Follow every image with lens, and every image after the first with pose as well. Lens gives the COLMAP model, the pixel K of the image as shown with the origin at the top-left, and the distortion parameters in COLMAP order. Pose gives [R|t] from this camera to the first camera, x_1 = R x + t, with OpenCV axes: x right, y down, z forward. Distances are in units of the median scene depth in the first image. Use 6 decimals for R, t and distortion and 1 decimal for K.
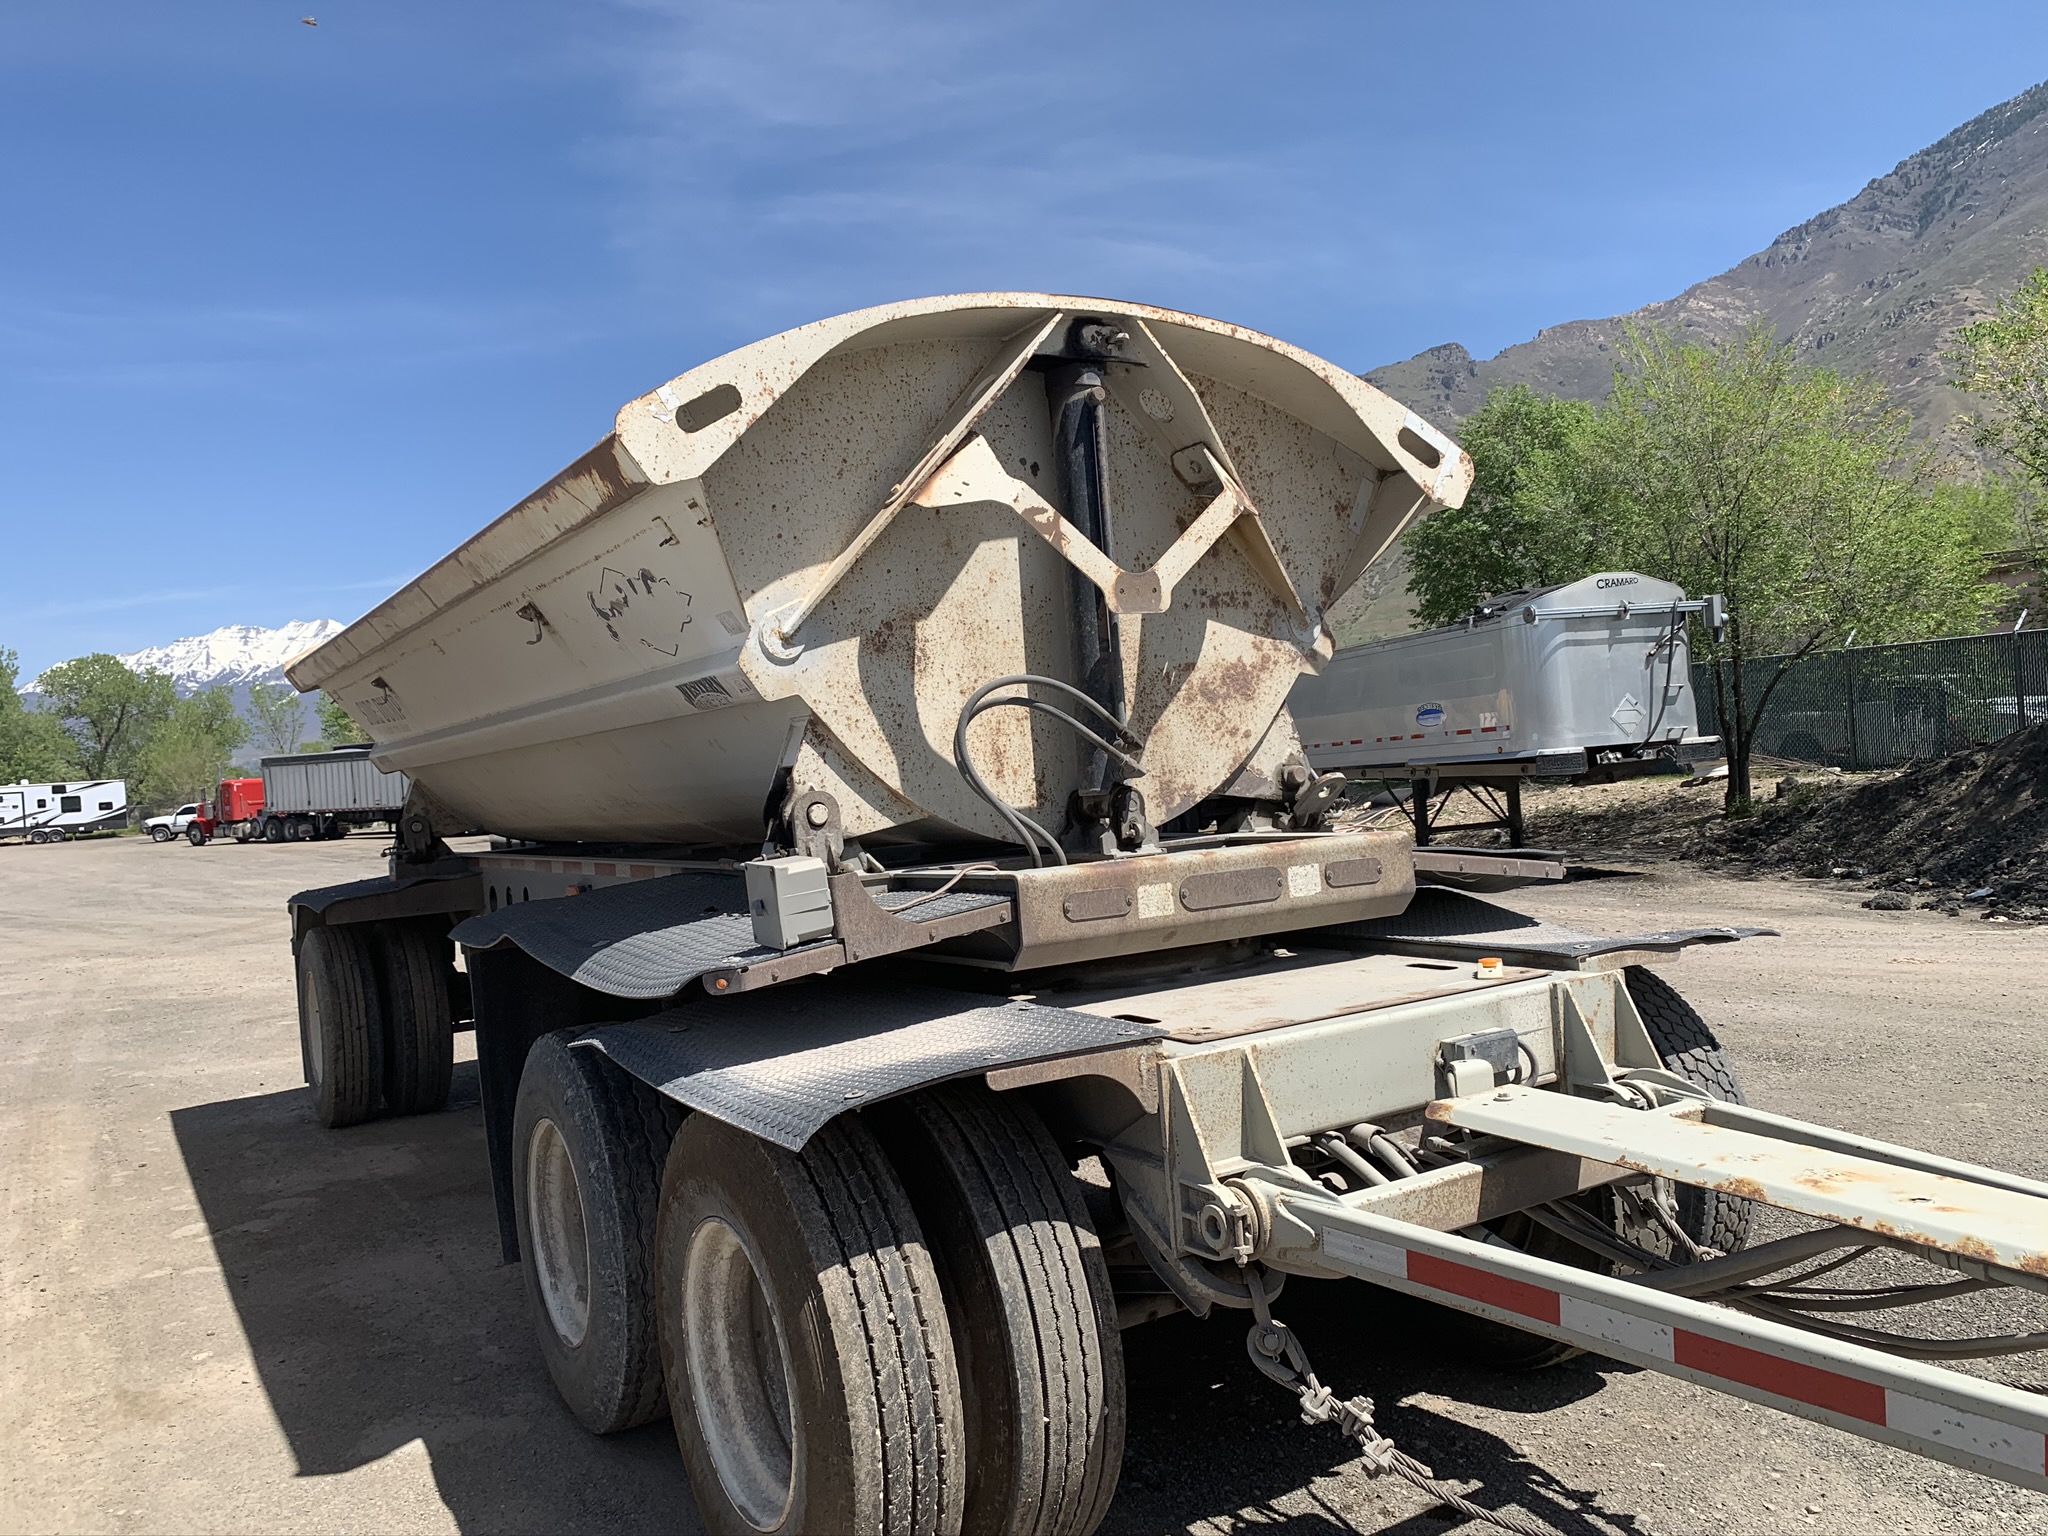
lens RADIAL K [[1554.3, 0, 1023.0], [0, 1554.3, 765.6], [0, 0, 1]] dist [0.002370, -0.001591]
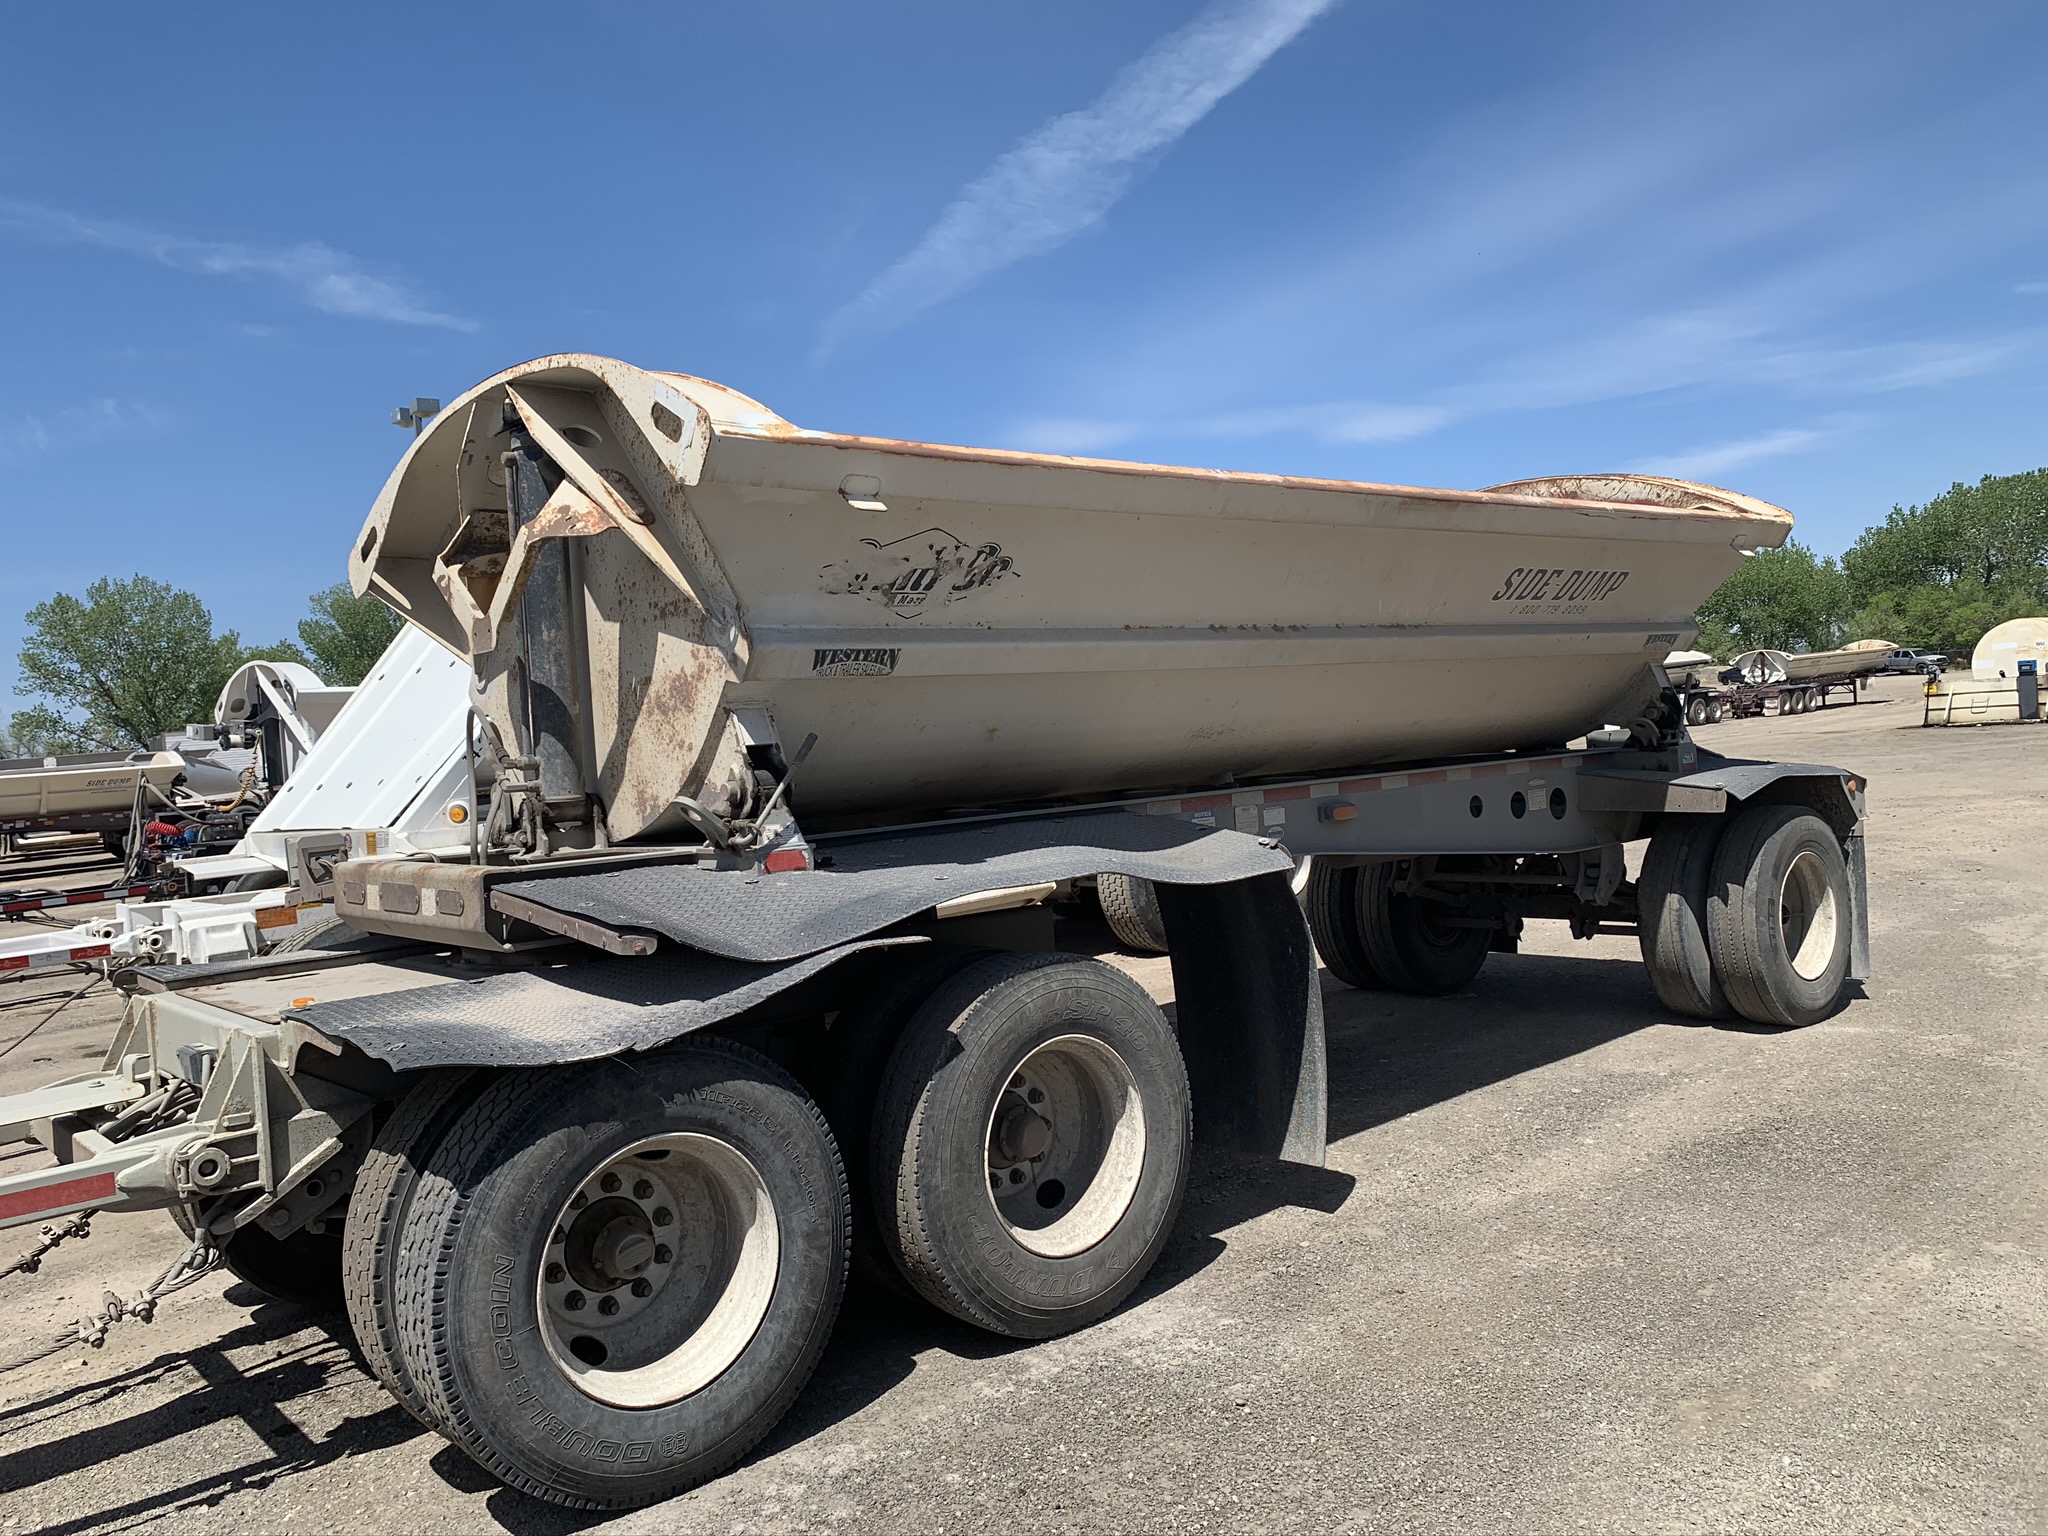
lens RADIAL K [[1554.3, 0, 1004.6], [0, 1554.3, 767.5], [0, 0, 1]] dist [0.002370, -0.001591]
pose [[0.175981, 0.078767, -0.981237, 1.136363], [0.057093, 0.994299, 0.090055, -0.084071], [0.982737, -0.071870, 0.170480, 1.031916]]
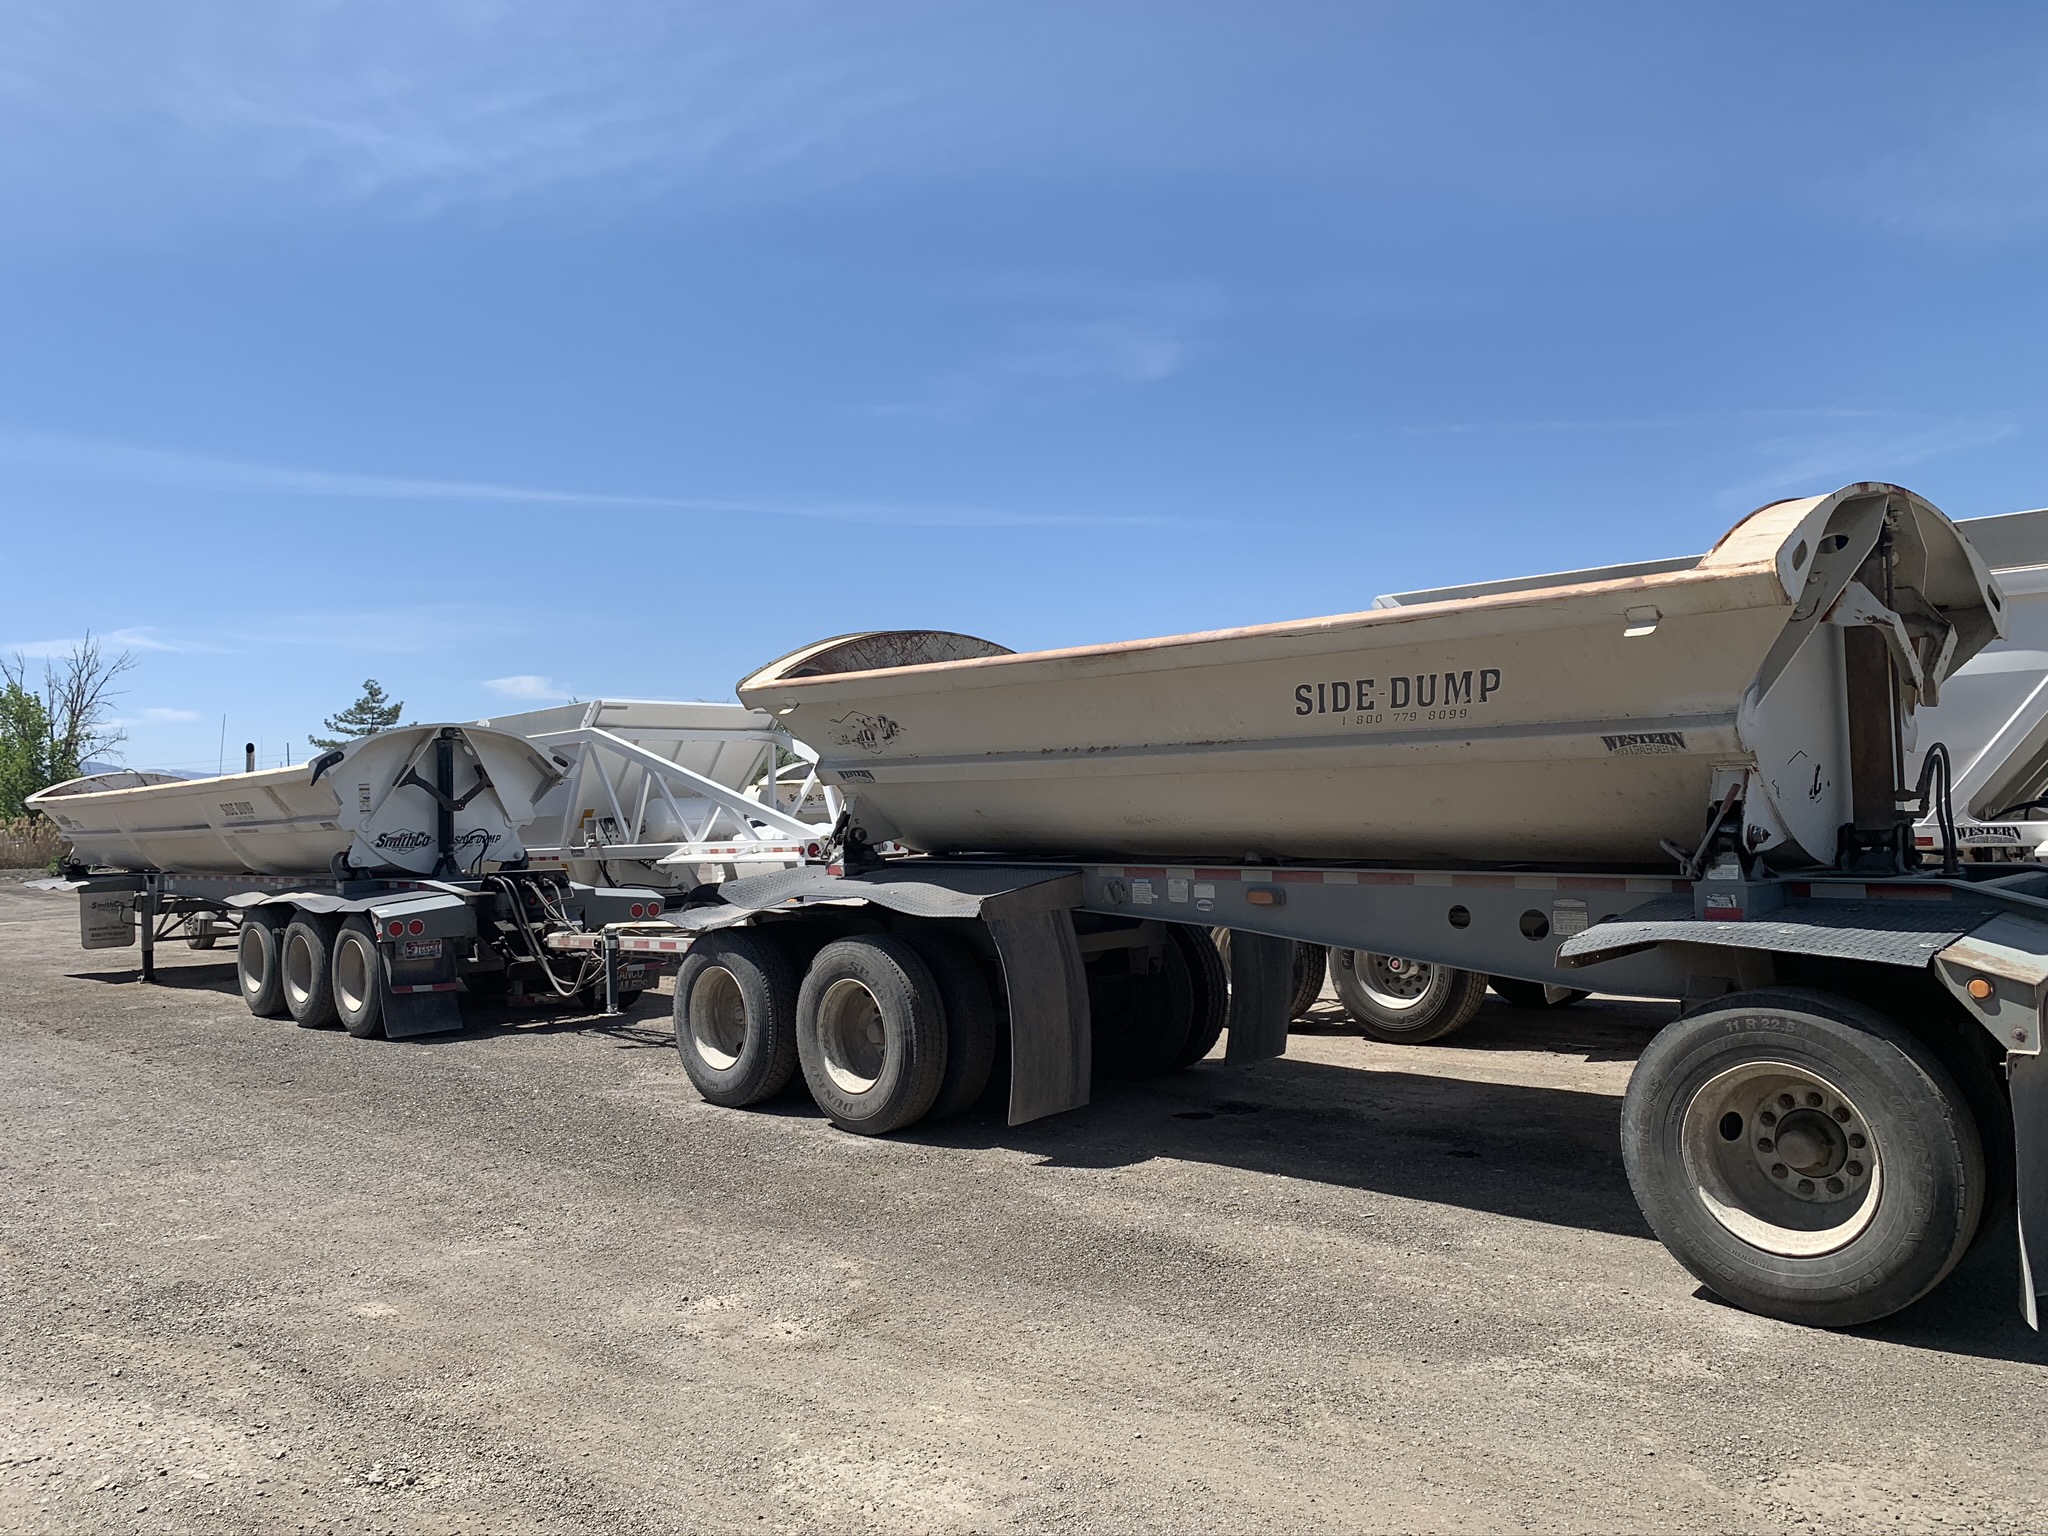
lens RADIAL K [[1554.3, 0, 1023.5], [0, 1554.3, 762.0], [0, 0, 1]] dist [0.002370, -0.001591]
pose [[-0.963281, 0.097946, -0.249994, 0.449674], [0.100911, 0.994895, 0.000961, -0.066337], [0.248812, -0.024302, -0.968247, 3.058700]]
